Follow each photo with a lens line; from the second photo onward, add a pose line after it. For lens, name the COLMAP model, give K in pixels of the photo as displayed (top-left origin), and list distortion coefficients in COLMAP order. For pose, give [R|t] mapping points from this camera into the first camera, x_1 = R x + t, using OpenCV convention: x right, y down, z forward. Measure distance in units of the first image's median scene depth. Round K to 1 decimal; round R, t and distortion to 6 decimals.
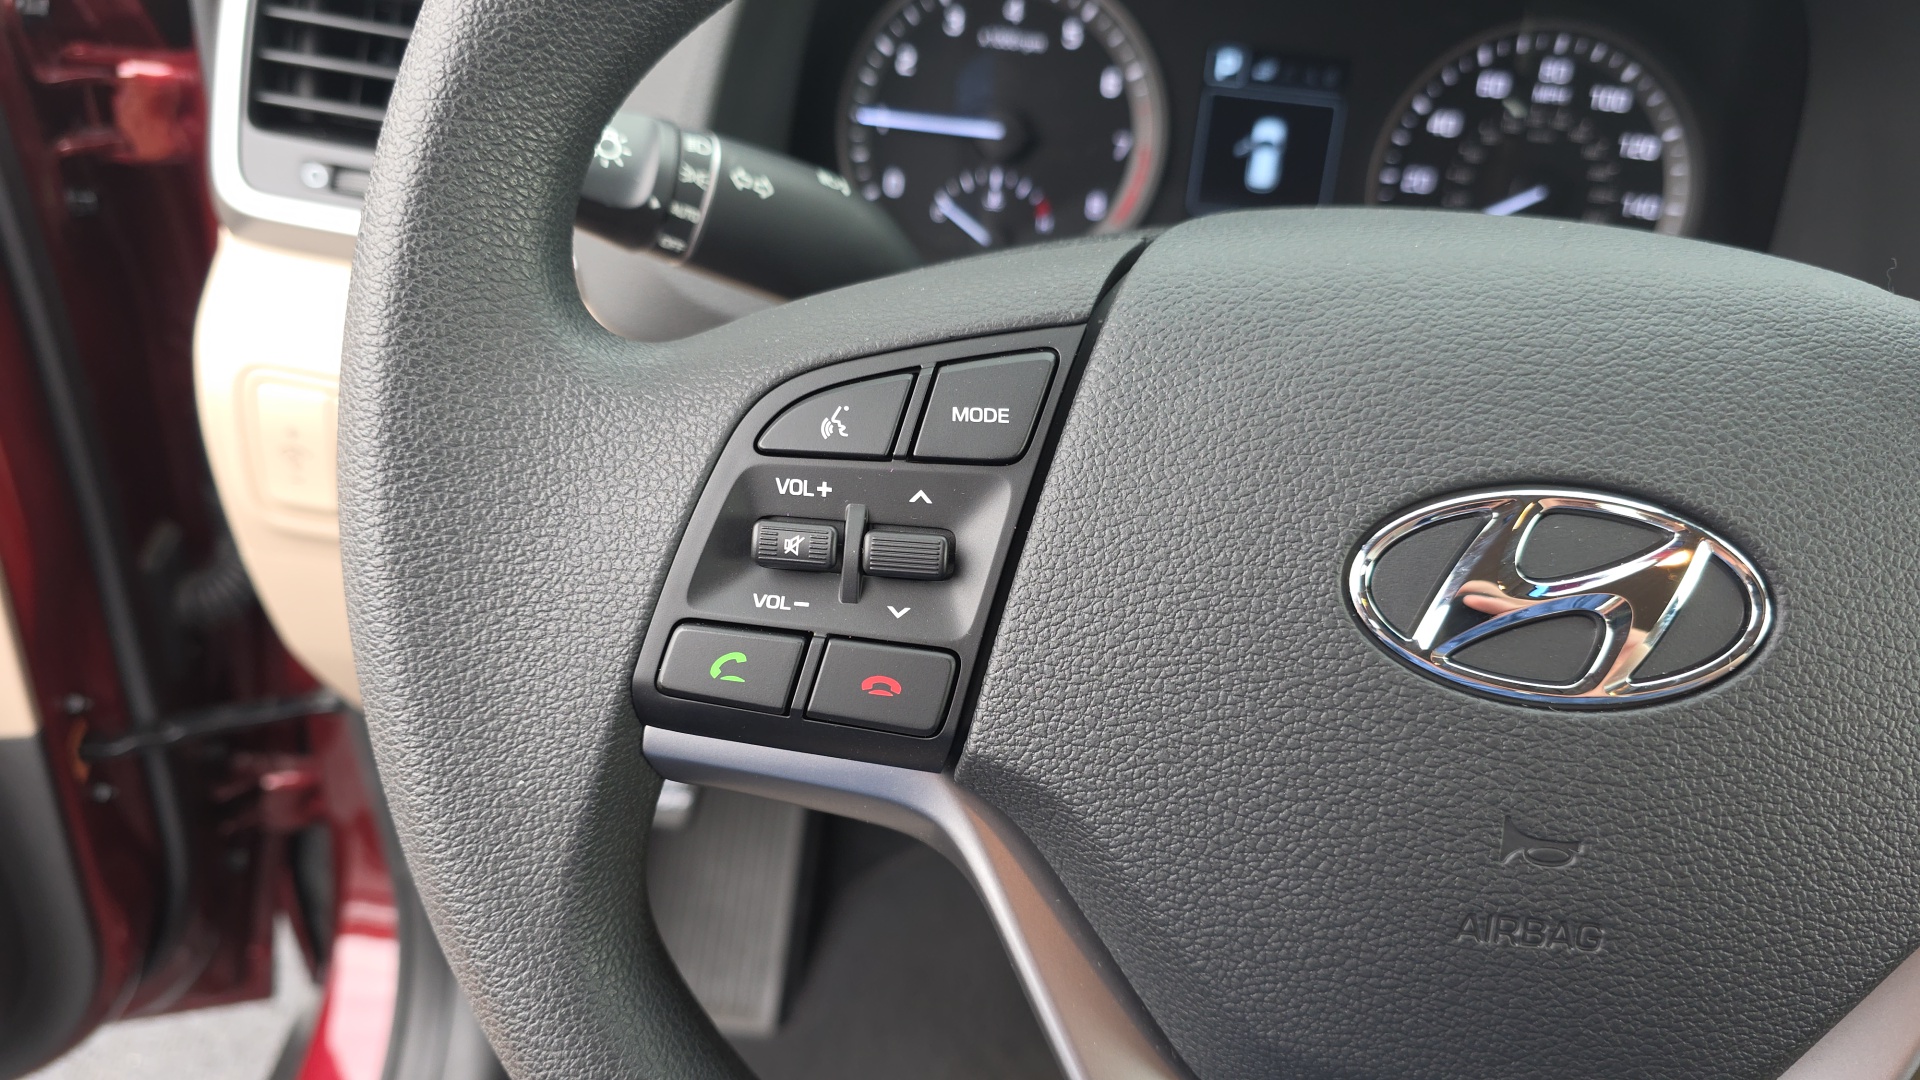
lens RADIAL K [[1366.6, 0, 954.9], [0, 1366.6, 566.2], [0, 0, 1]] dist [0.001553, -0.026269]
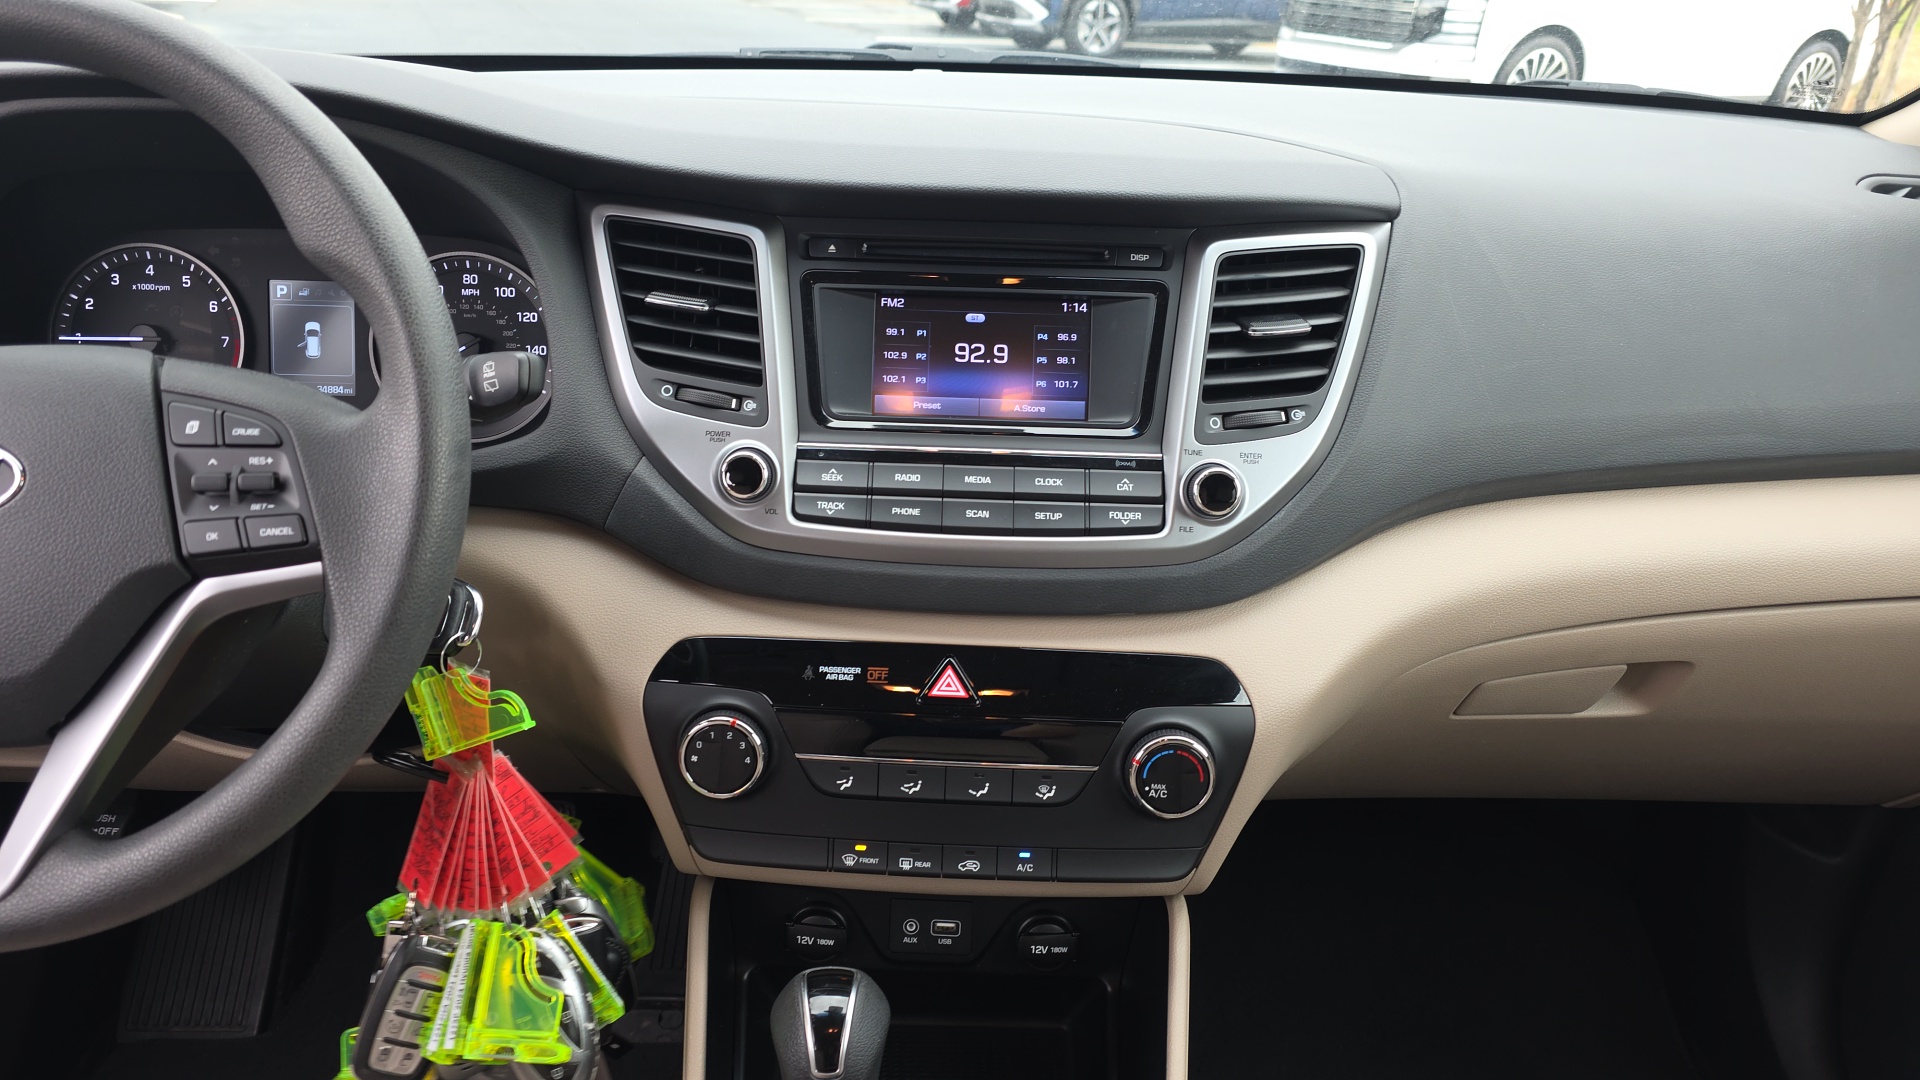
lens RADIAL K [[1307.2, 0, 928.5], [0, 1307.2, 542.9], [0, 0, 1]] dist [0.078806, -0.089773]
pose [[0.993517, -0.095271, 0.062027, 0.888280], [0.104415, 0.980504, -0.166459, 0.312352], [-0.044959, 0.171856, 0.984096, -0.636068]]
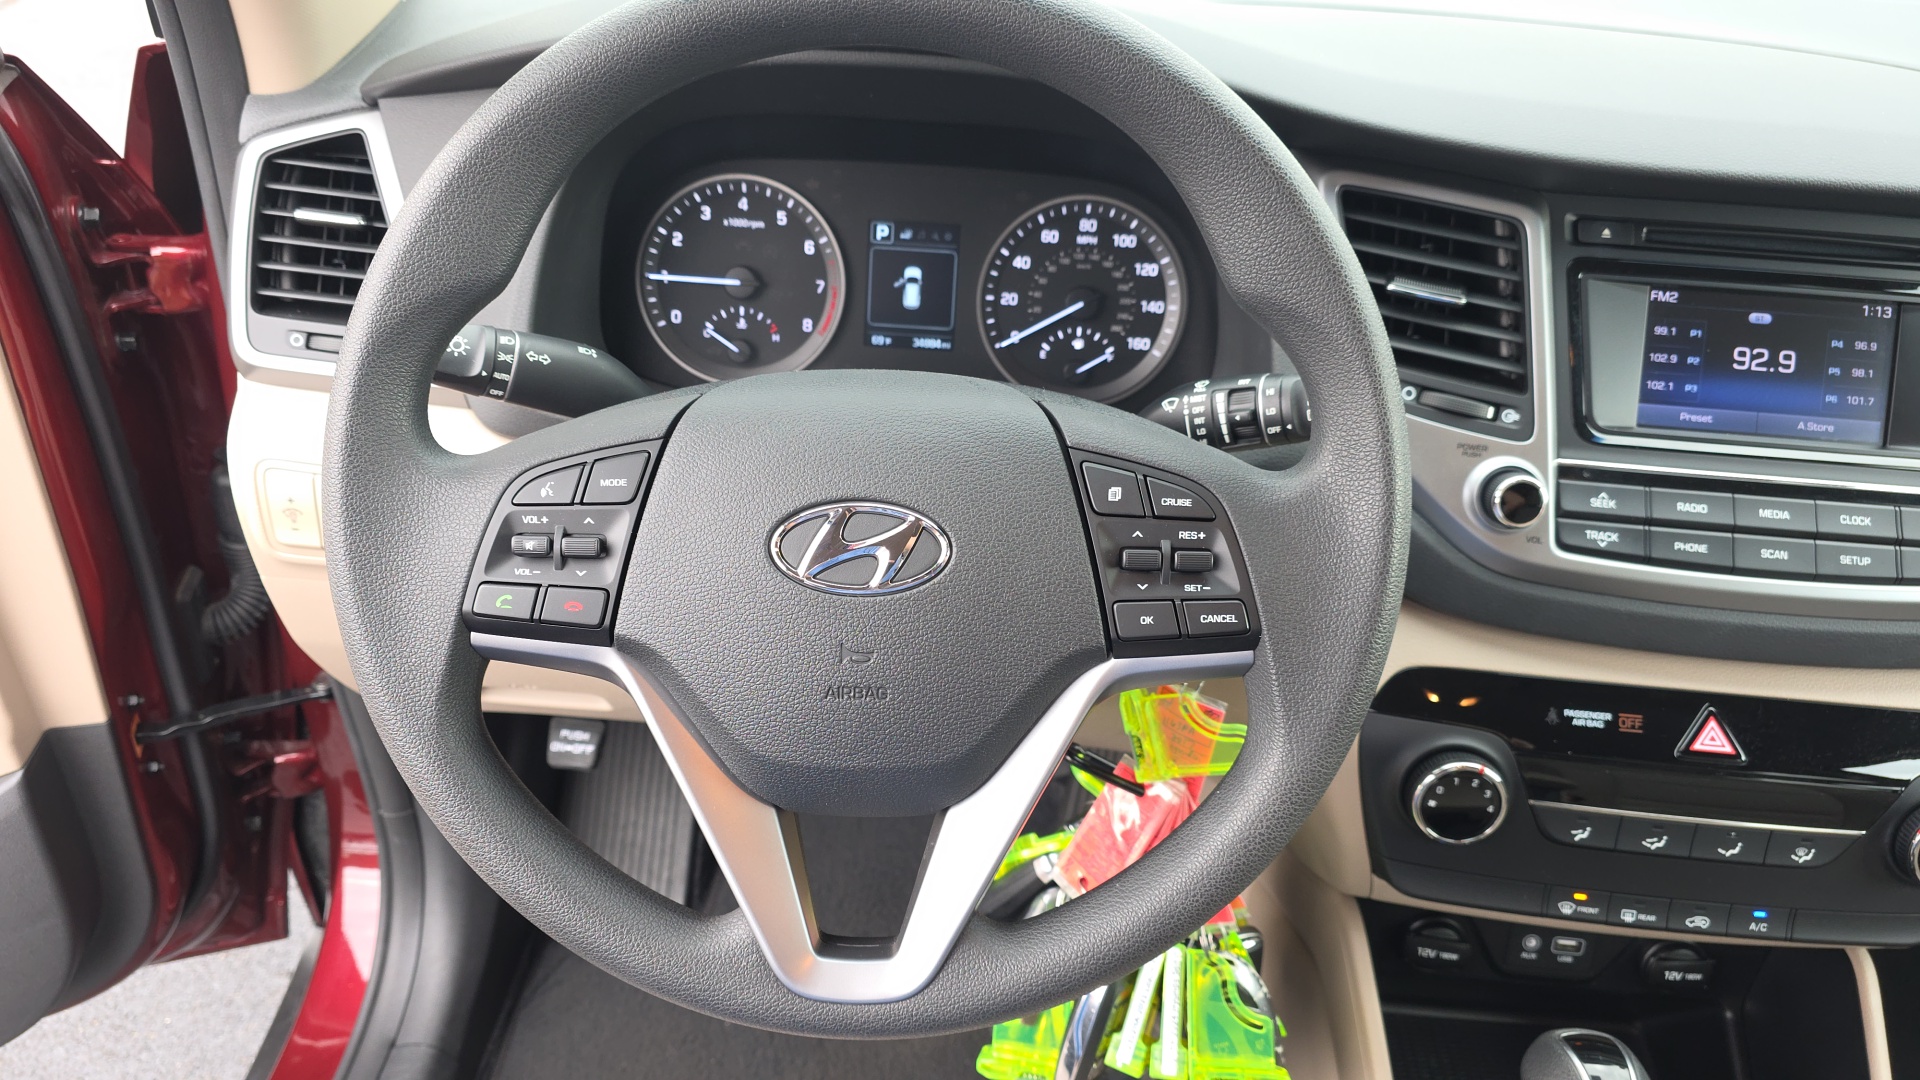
lens RADIAL K [[1322.1, 0, 949.7], [0, 1322.1, 551.2], [0, 0, 1]] dist [0.066524, -0.083936]
pose [[0.998252, -0.057019, 0.015537, 0.235640], [0.057300, 0.998189, -0.018300, 0.032147], [-0.014465, 0.019158, 0.999712, -0.525968]]
